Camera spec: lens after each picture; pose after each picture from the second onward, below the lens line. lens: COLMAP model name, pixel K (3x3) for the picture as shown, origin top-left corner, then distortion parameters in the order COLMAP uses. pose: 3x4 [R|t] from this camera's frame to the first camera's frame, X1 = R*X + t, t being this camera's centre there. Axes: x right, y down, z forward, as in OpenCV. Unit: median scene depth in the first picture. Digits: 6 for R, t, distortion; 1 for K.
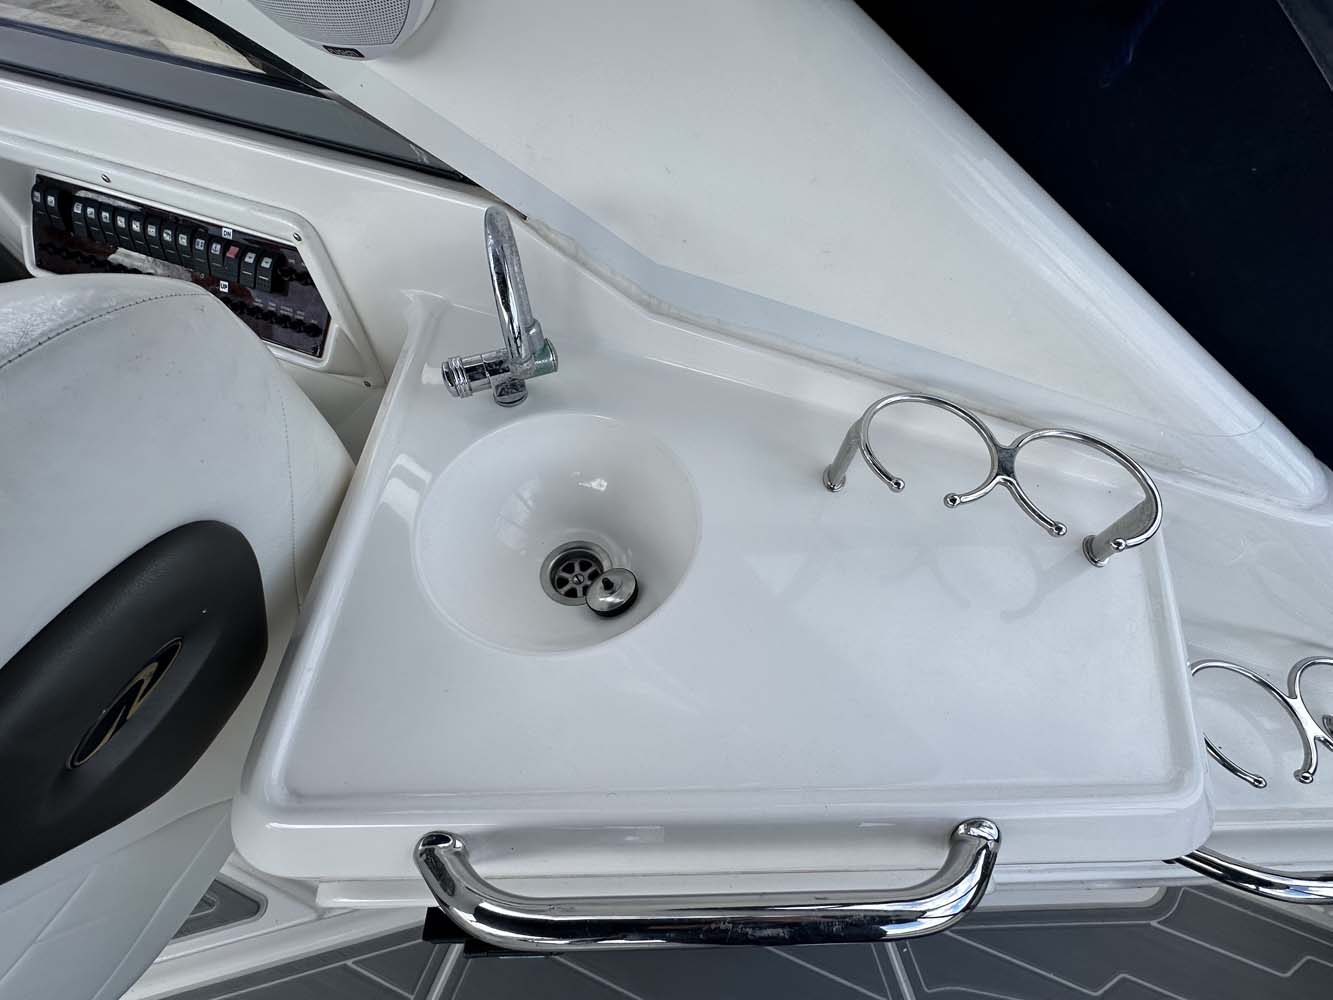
lens RADIAL K [[534.9, 0, 664.5], [0, 534.9, 505.0], [0, 0, 1]] dist [-0.001433, -0.000310]
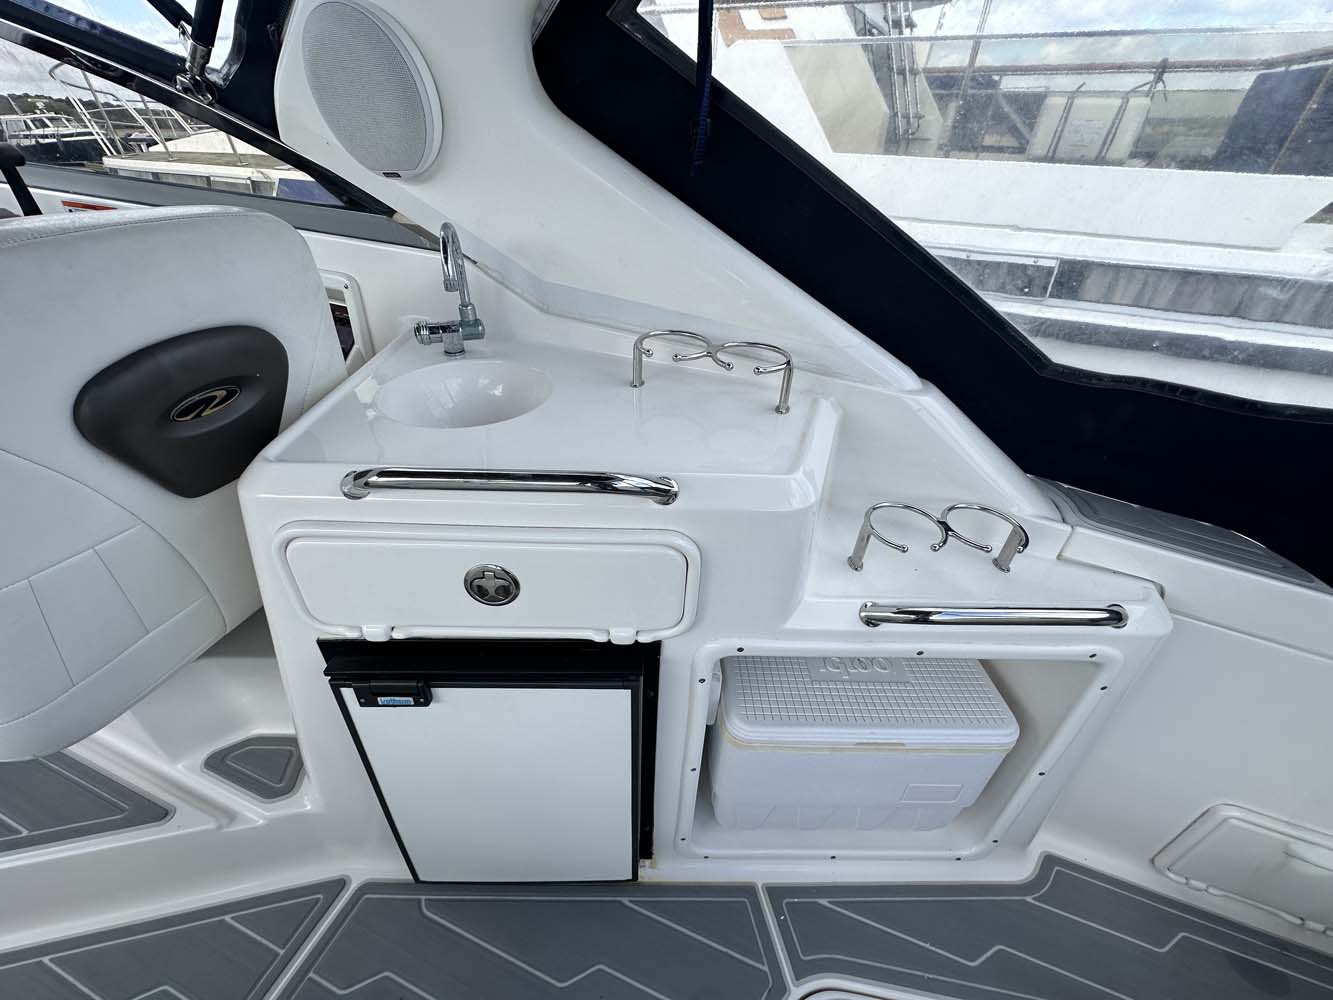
lens RADIAL K [[534.9, 0, 664.5], [0, 534.9, 505.0], [0, 0, 1]] dist [-0.001433, -0.000310]
pose [[0.999804, 0.017673, 0.008884, 0.370639], [-0.013320, 0.933592, -0.358089, 0.854188], [-0.014622, 0.357900, 0.933645, -0.404254]]
